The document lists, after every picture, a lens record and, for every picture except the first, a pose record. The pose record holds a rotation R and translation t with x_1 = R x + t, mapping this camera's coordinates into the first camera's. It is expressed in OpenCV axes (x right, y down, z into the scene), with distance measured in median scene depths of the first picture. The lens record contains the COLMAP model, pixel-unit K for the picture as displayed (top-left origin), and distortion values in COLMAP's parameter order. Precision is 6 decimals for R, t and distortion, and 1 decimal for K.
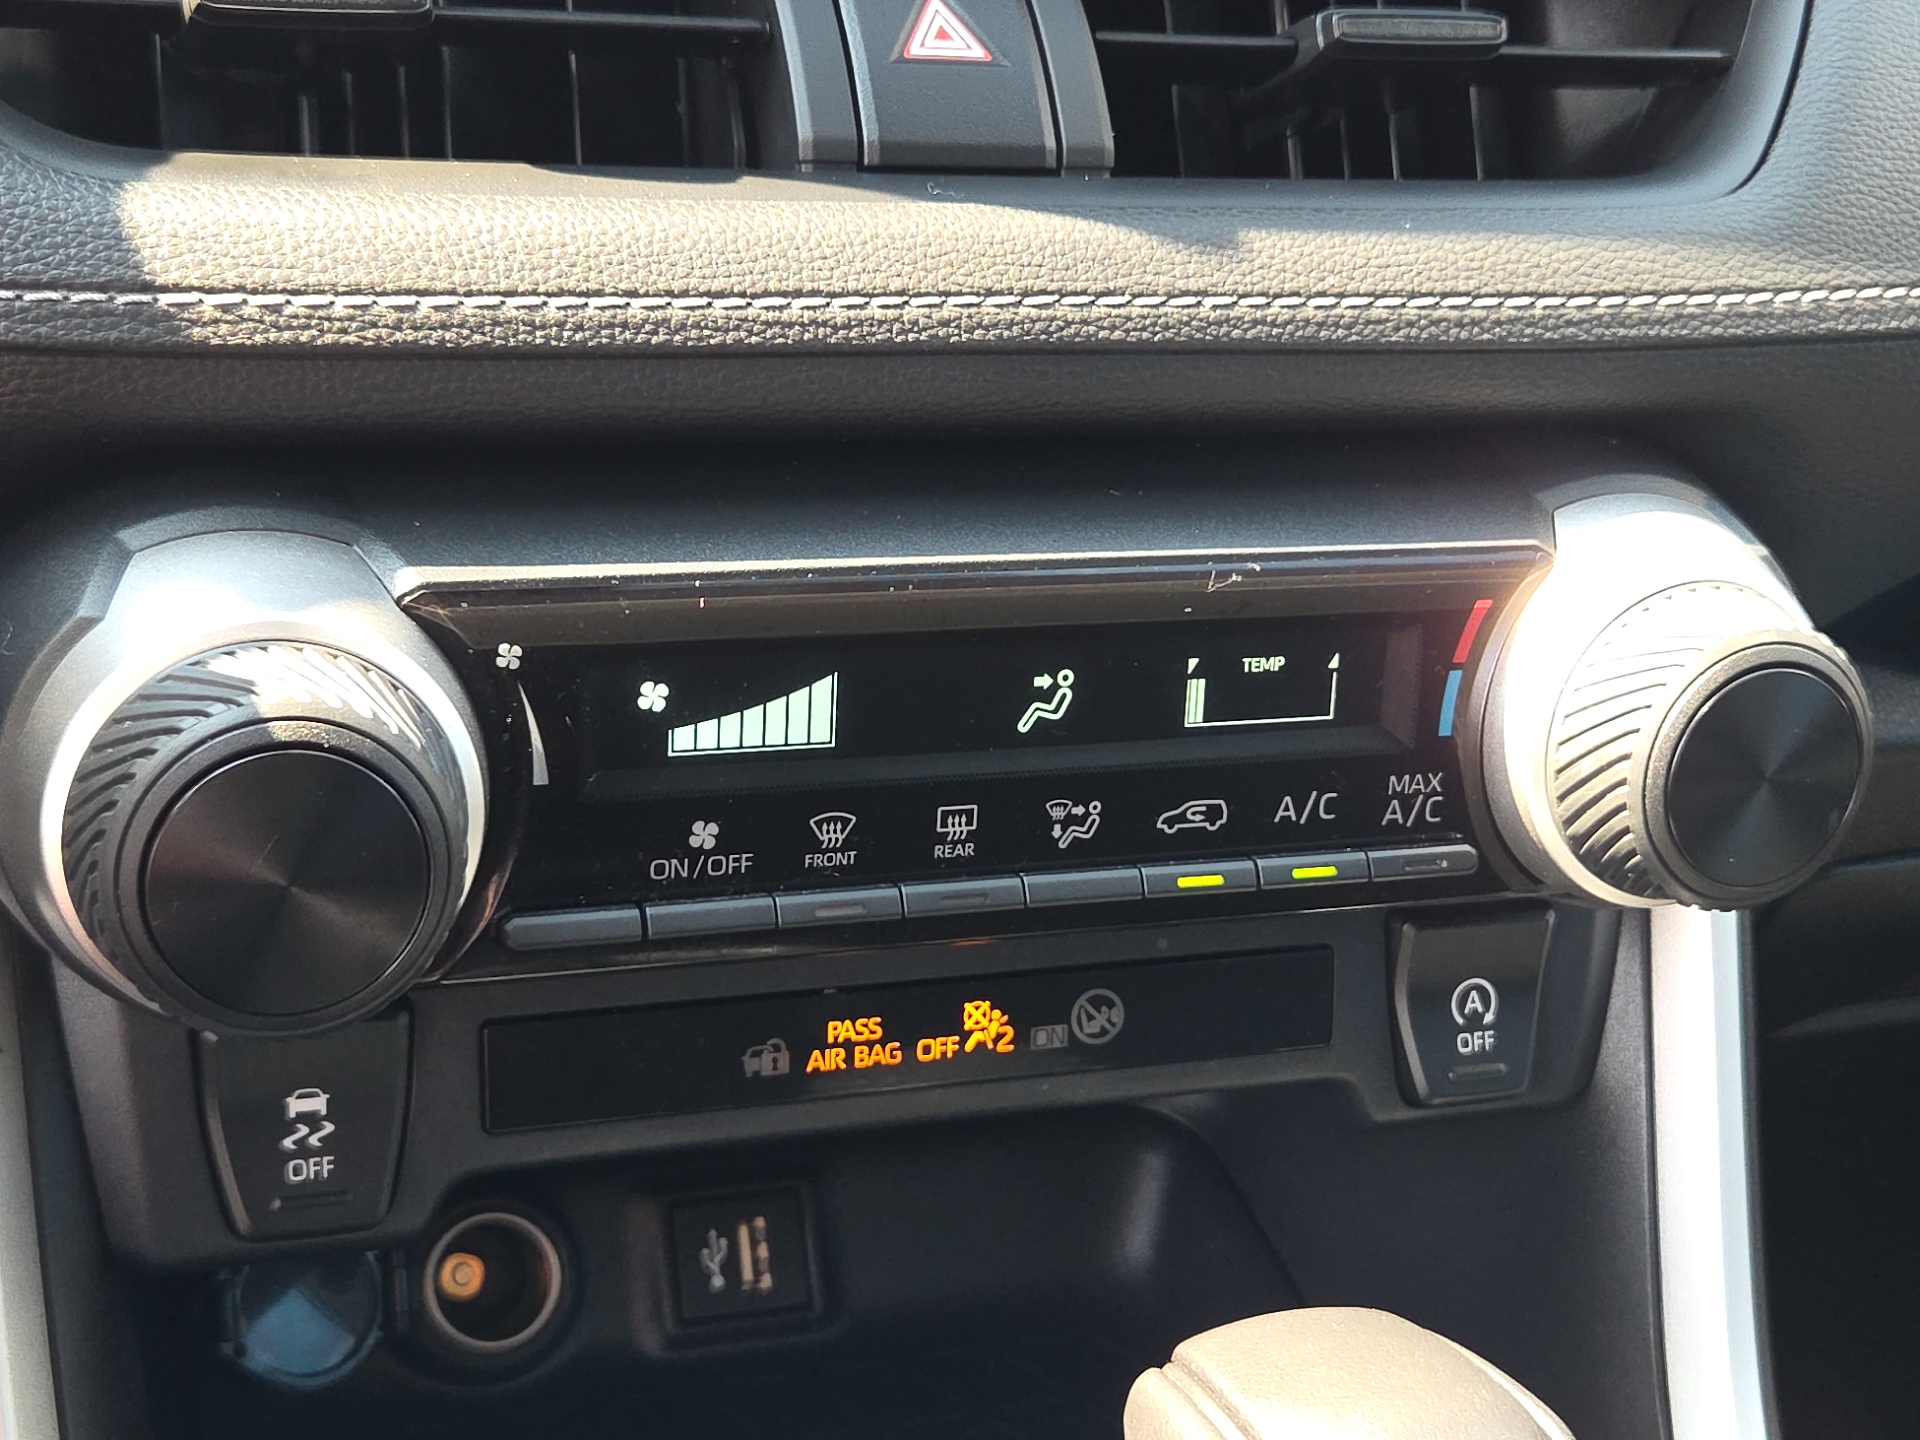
lens RADIAL K [[2801.3, 0, 963.4], [0, 2801.3, 691.0], [0, 0, 1]] dist [-0.010090, 0.000000]
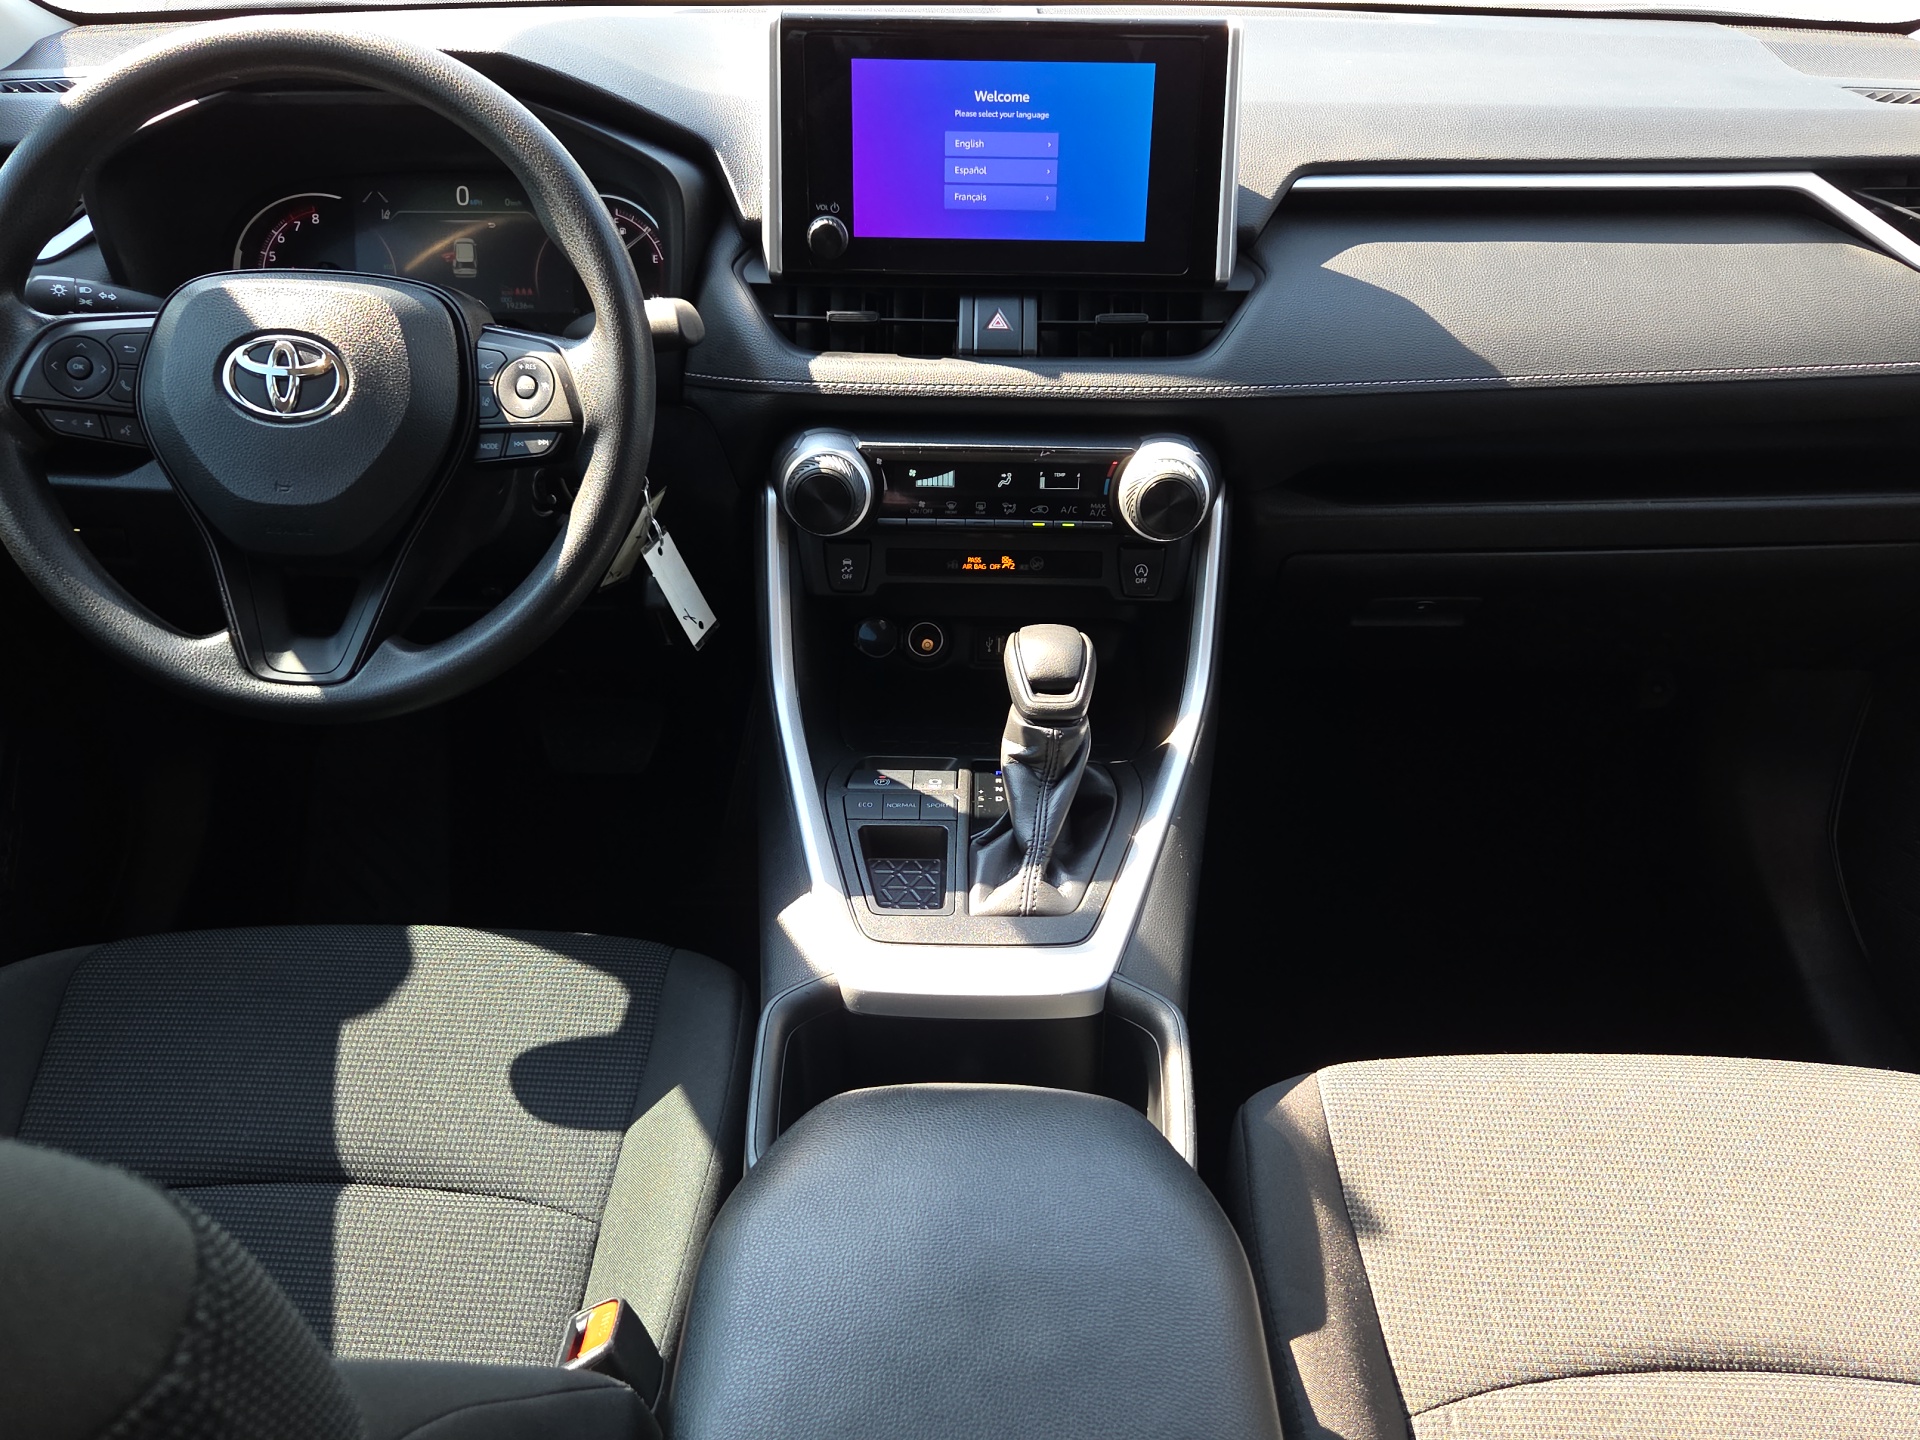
lens RADIAL K [[1618.6, 0, 955.6], [0, 1618.6, 717.6], [0, 0, 1]] dist [0.070069, -0.063316]
pose [[0.929279, 0.094810, -0.357003, 0.869460], [-0.064212, 0.993246, 0.096636, 0.128385], [0.363754, -0.066878, 0.929091, -1.363224]]
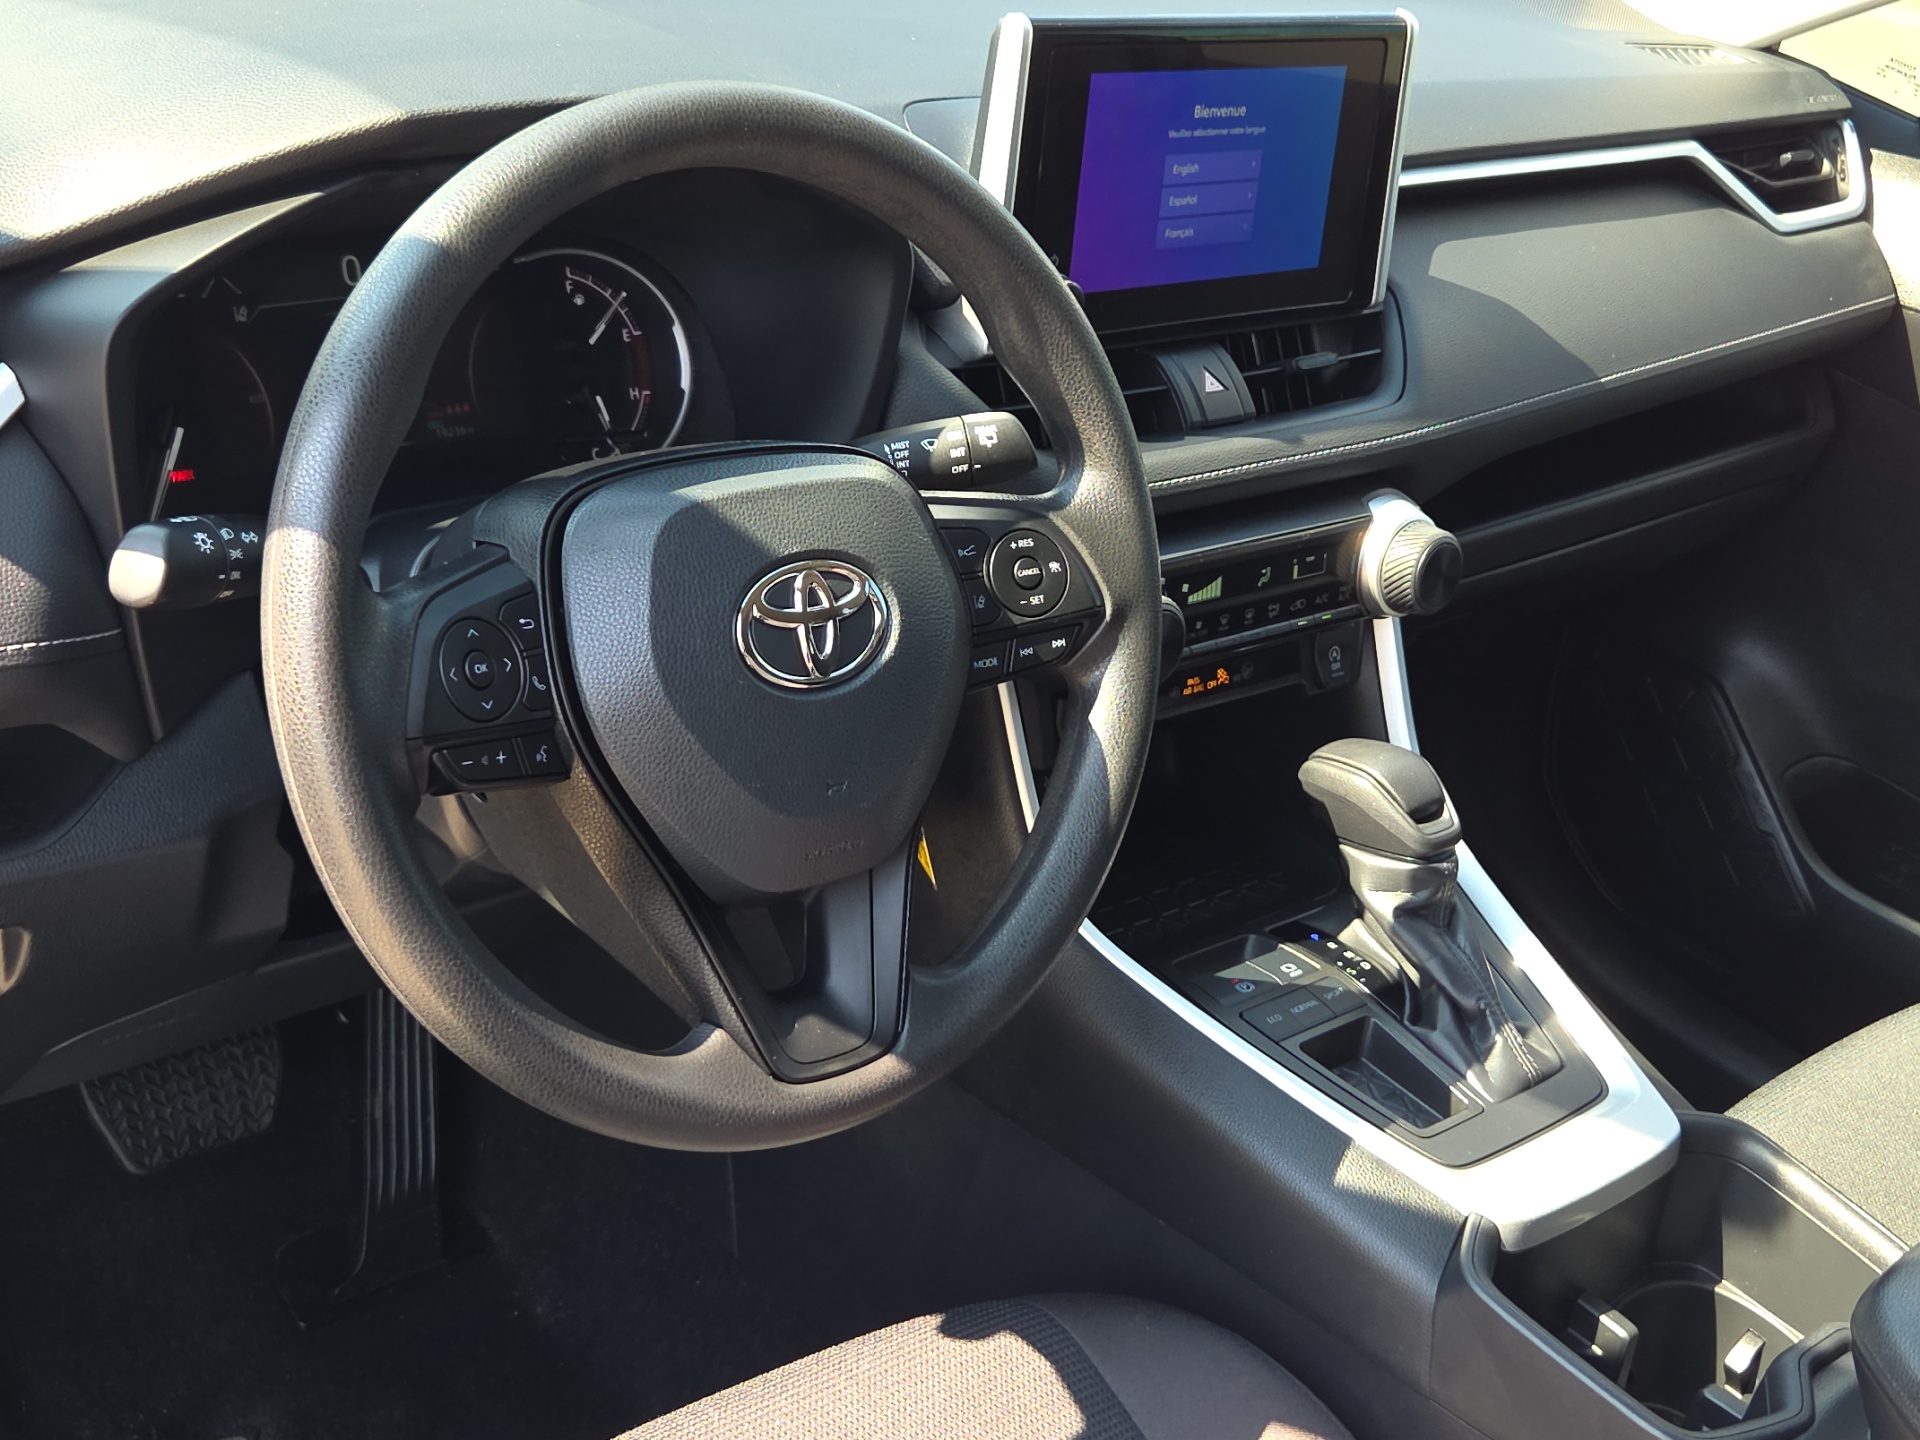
lens RADIAL K [[2454.1, 0, 925.6], [0, 2454.1, 719.6], [0, 0, 1]] dist [0.008237, 0.000000]
pose [[0.936315, -0.128457, 0.326824, -1.340901], [0.098790, 0.989459, 0.105881, -0.179247], [-0.336980, -0.066851, 0.939136, -1.681805]]
